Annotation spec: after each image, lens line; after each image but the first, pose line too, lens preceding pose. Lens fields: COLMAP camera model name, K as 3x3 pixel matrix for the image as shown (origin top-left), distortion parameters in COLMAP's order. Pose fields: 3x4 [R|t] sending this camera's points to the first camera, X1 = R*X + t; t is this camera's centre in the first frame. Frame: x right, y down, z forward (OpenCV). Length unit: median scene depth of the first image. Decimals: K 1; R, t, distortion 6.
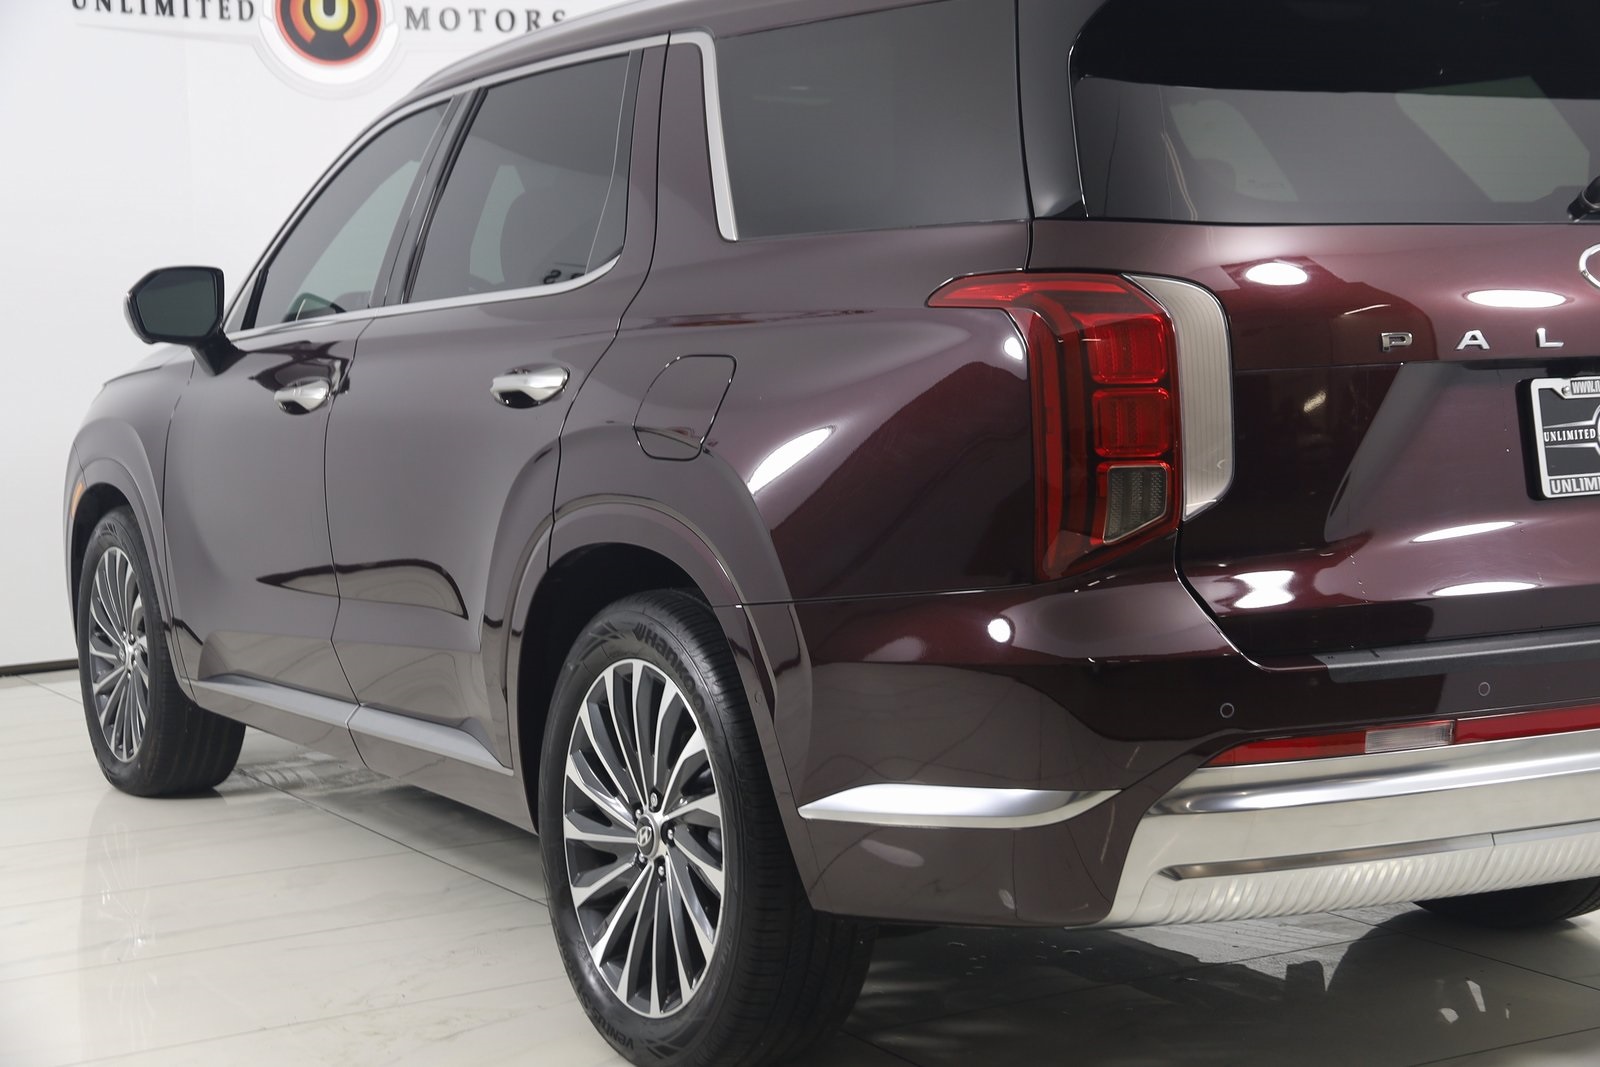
lens RADIAL K [[2449.8, 0, 786.8], [0, 2449.8, 528.8], [0, 0, 1]] dist [0.127460, 0.000000]
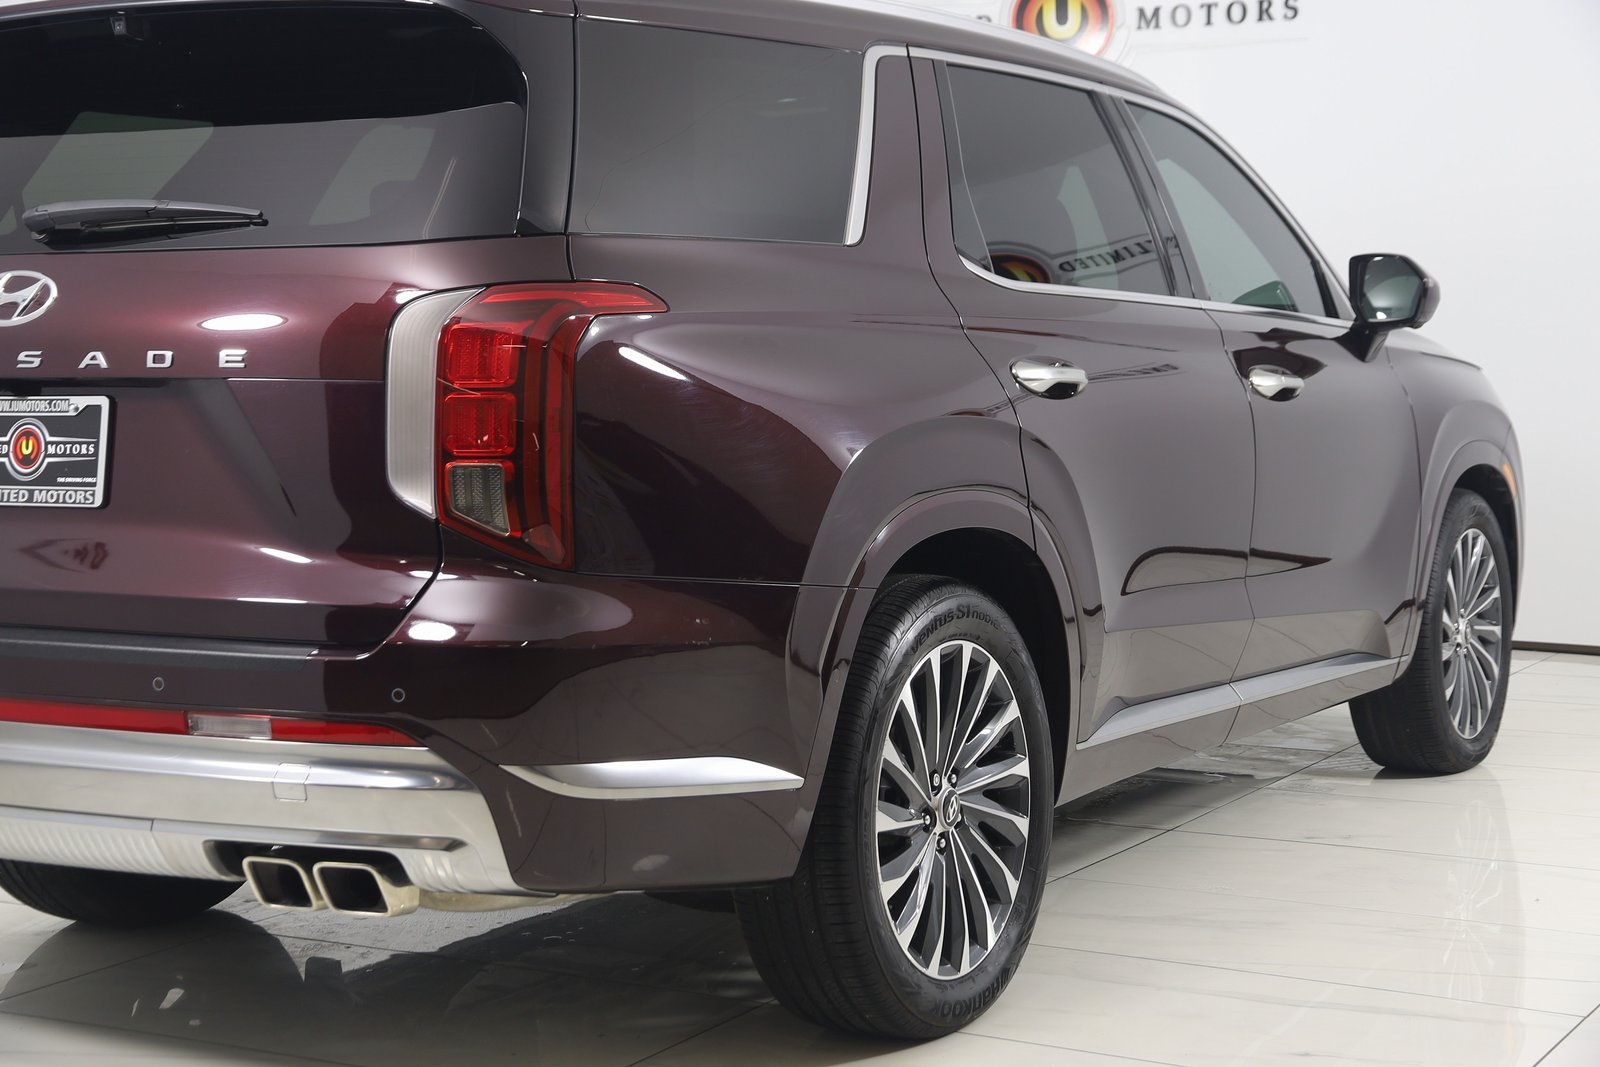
lens RADIAL K [[2449.8, 0, 808.4], [0, 2449.8, 527.5], [0, 0, 1]] dist [0.127460, 0.000000]
pose [[0.487633, 0.076572, -0.869684, 0.696732], [-0.061740, 0.996677, 0.053135, -0.040442], [0.870863, 0.027784, 0.490740, 0.375971]]
